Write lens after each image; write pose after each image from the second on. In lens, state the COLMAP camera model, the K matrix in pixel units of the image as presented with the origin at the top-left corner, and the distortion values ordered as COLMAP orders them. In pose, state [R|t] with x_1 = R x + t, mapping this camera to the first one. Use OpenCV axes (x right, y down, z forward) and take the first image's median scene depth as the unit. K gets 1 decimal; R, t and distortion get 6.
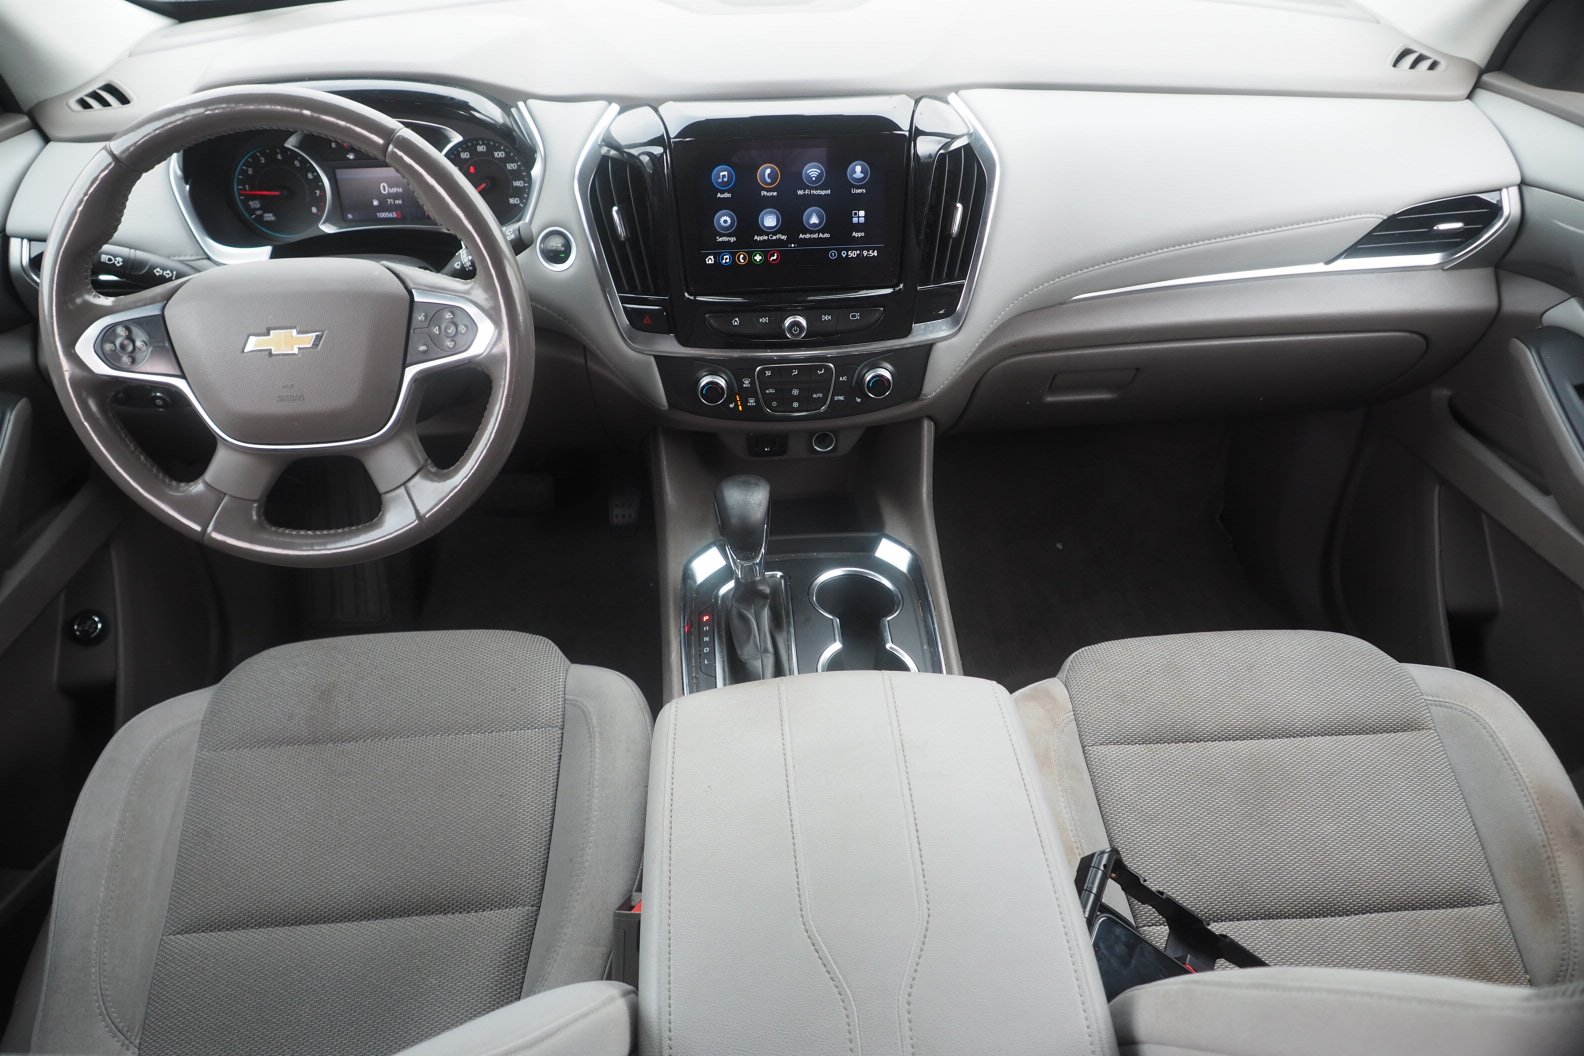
lens RADIAL K [[1112.5, 0, 799.2], [0, 1112.5, 538.5], [0, 0, 1]] dist [-0.038775, 0.002807]
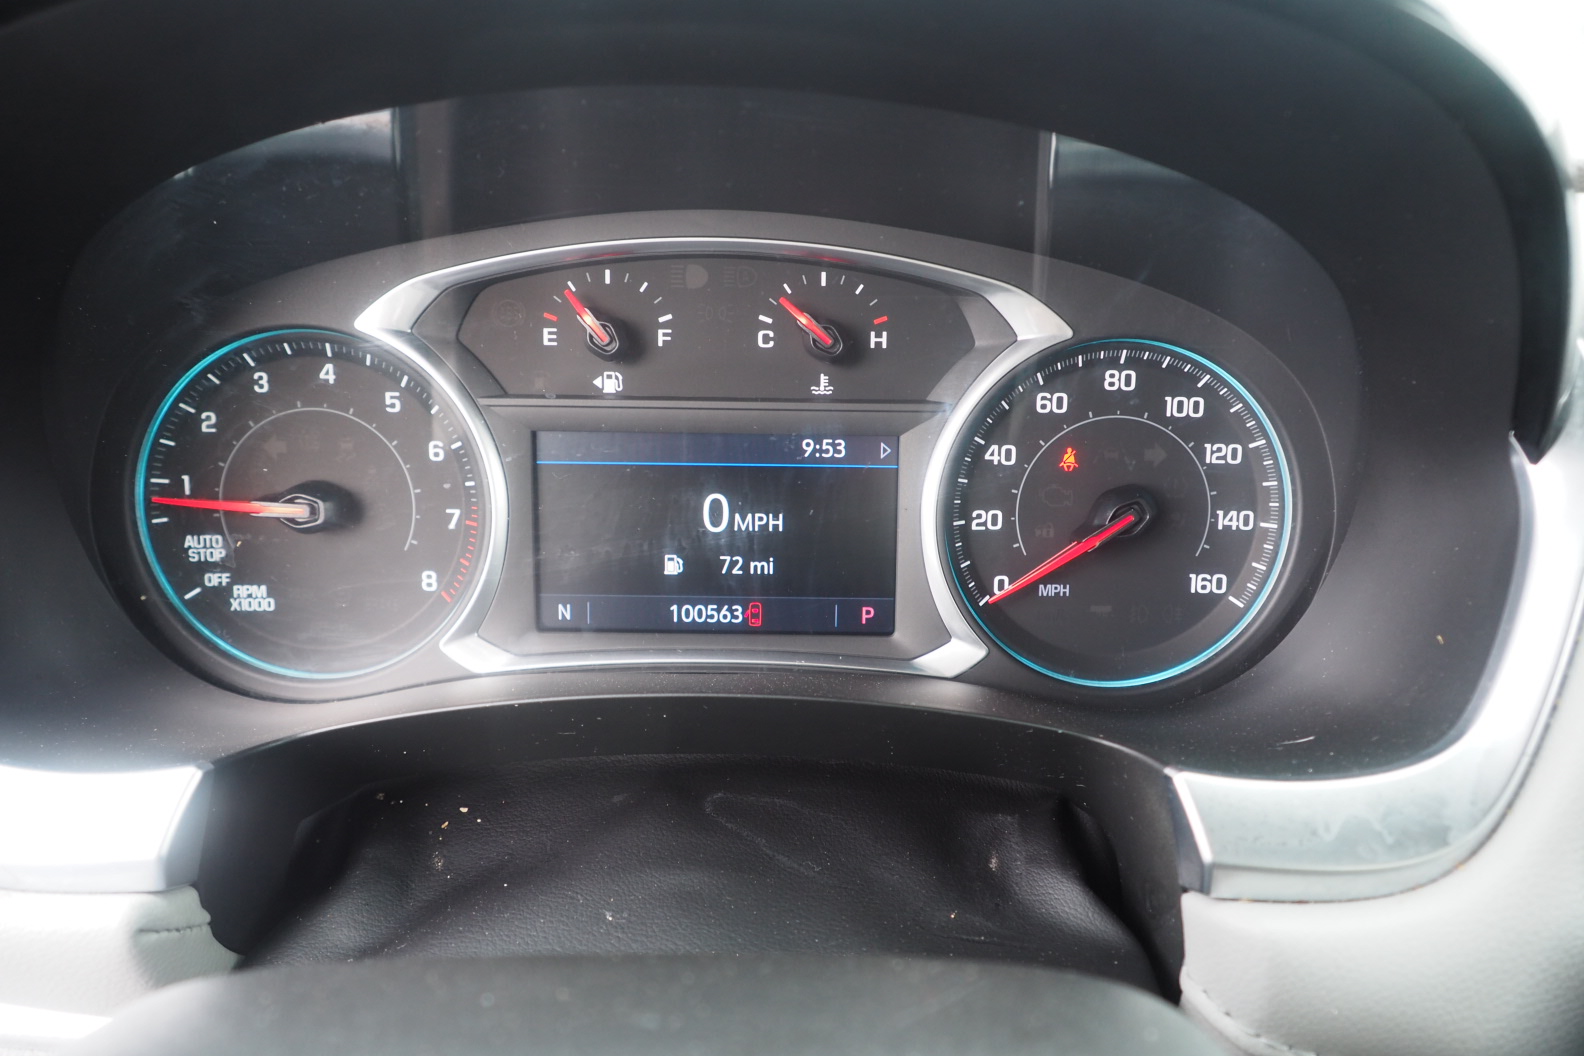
lens RADIAL K [[1125.1, 0, 792.0], [0, 1125.1, 528.0], [0, 0, 1]] dist [-0.048814, -0.001820]
pose [[0.997561, 0.038491, -0.058236, -0.363391], [-0.054887, 0.947956, -0.313636, -0.247950], [0.043133, 0.316067, 0.947756, 0.800764]]
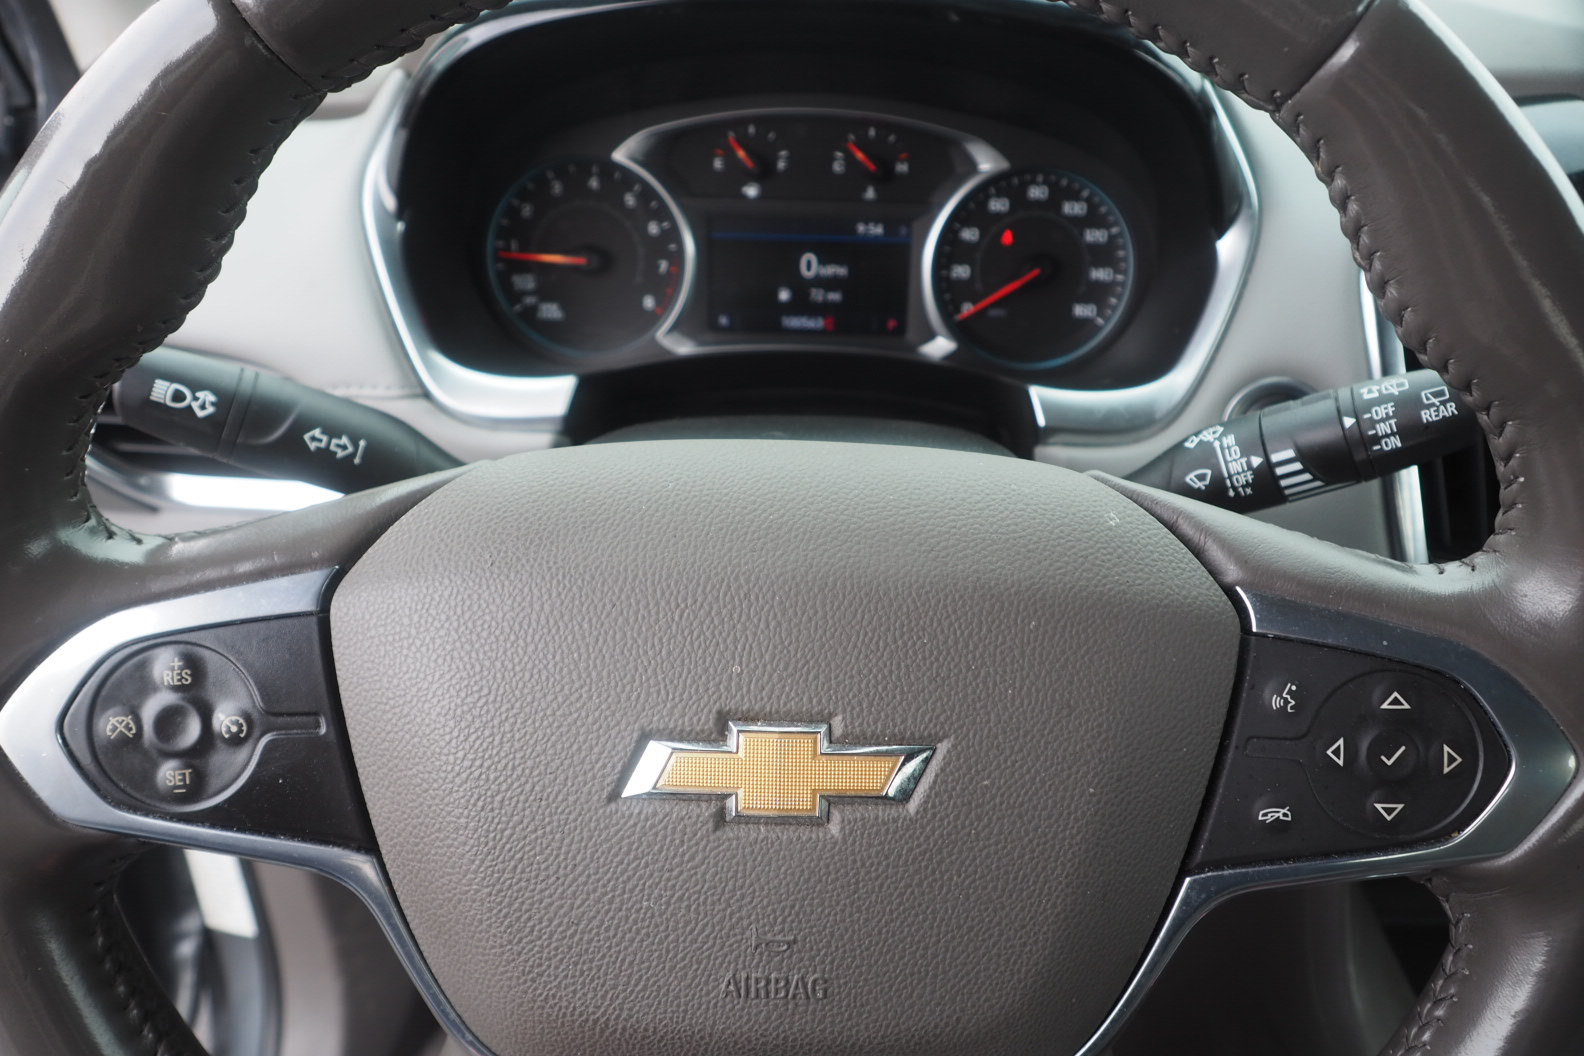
lens RADIAL K [[1125.1, 0, 792.0], [0, 1125.1, 528.0], [0, 0, 1]] dist [-0.048814, -0.001820]
pose [[0.994137, 0.069275, -0.083027, -0.356589], [-0.079462, 0.988786, -0.126445, -0.160661], [0.073336, 0.132301, 0.988493, 0.589265]]
